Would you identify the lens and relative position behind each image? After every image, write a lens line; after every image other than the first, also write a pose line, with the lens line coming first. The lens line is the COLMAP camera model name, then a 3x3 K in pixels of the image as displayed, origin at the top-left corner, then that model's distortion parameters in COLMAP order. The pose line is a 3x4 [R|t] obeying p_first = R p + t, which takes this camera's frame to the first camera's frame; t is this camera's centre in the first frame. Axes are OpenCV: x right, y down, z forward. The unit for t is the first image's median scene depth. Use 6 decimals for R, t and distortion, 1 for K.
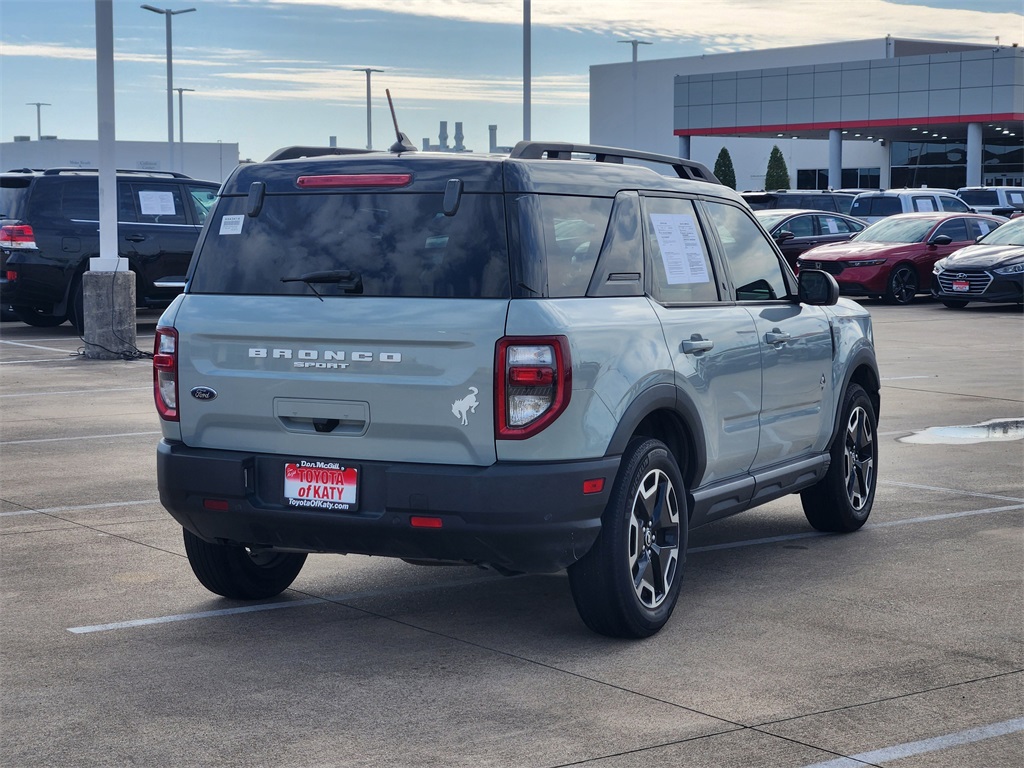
lens RADIAL K [[1642.2, 0, 512.0], [0, 1642.2, 384.0], [0, 0, 1]] dist [-0.013901, 0.072531]
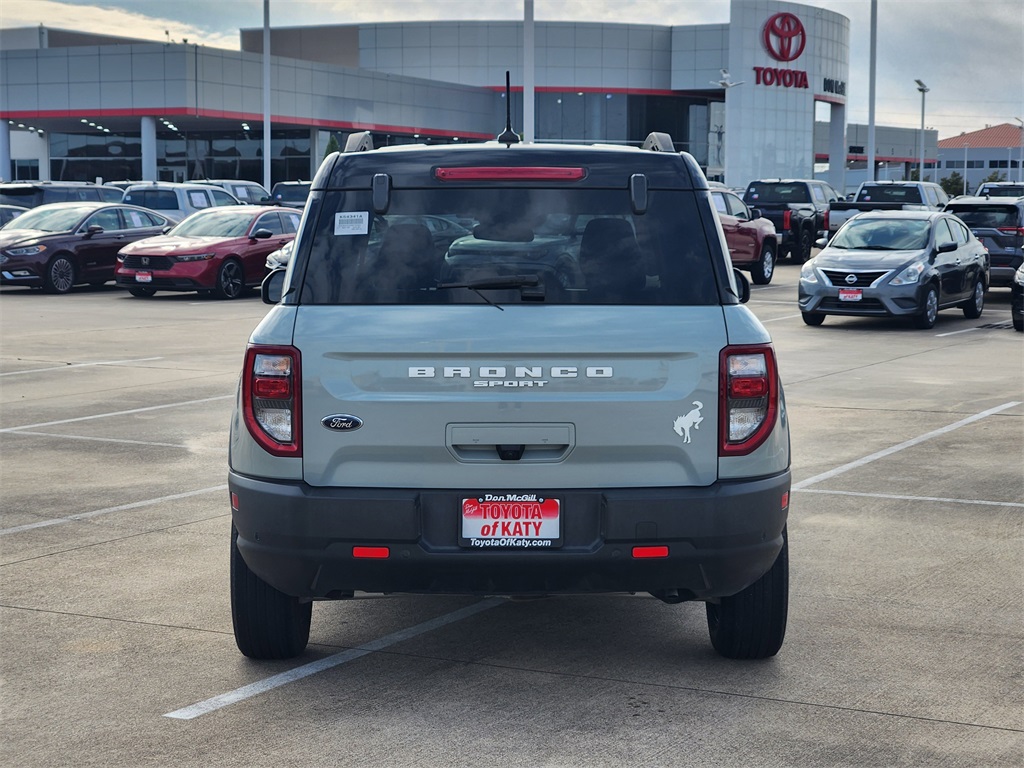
lens RADIAL K [[1699.1, 0, 471.3], [0, 1699.1, 385.1], [0, 0, 1]] dist [-0.629216, 5.577968]
pose [[0.904385, -0.038403, 0.424986, -0.515933], [0.037138, 0.999247, 0.011263, -0.021517], [-0.425099, 0.005597, 0.905130, 0.193072]]
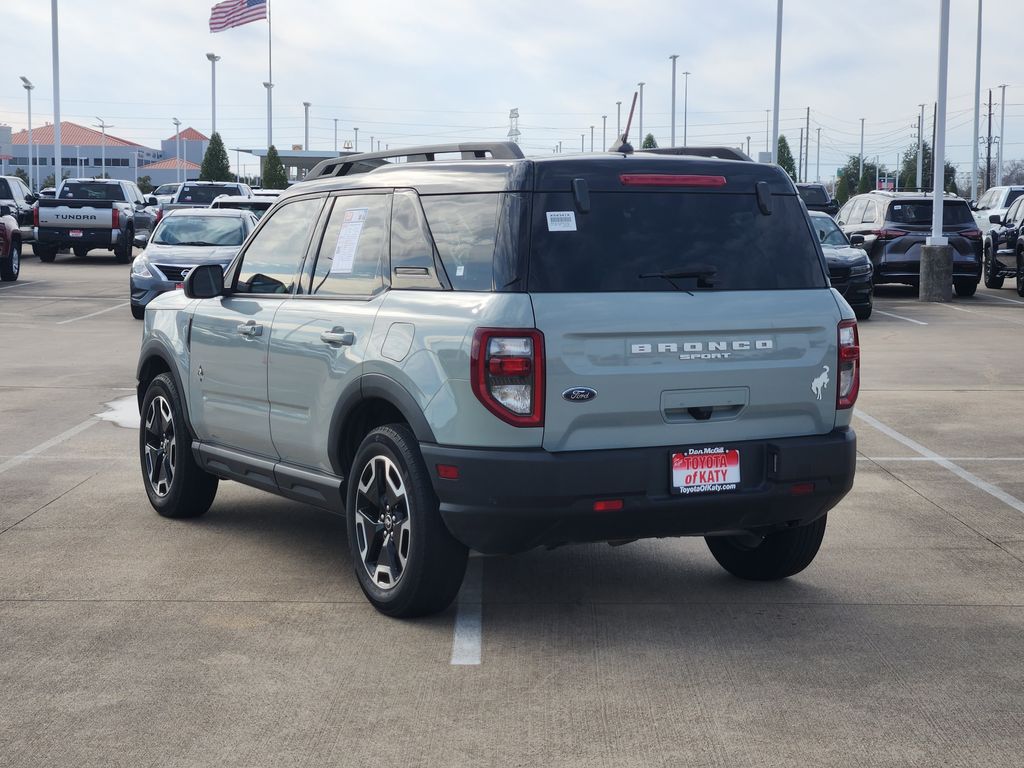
lens RADIAL K [[1642.2, 0, 512.0], [0, 1642.2, 384.0], [0, 0, 1]] dist [-0.013901, 0.072531]
pose [[0.597043, -0.069678, 0.799178, -1.028771], [0.063639, 0.997195, 0.039400, -0.042862], [-0.799681, 0.027335, 0.599802, 0.466567]]
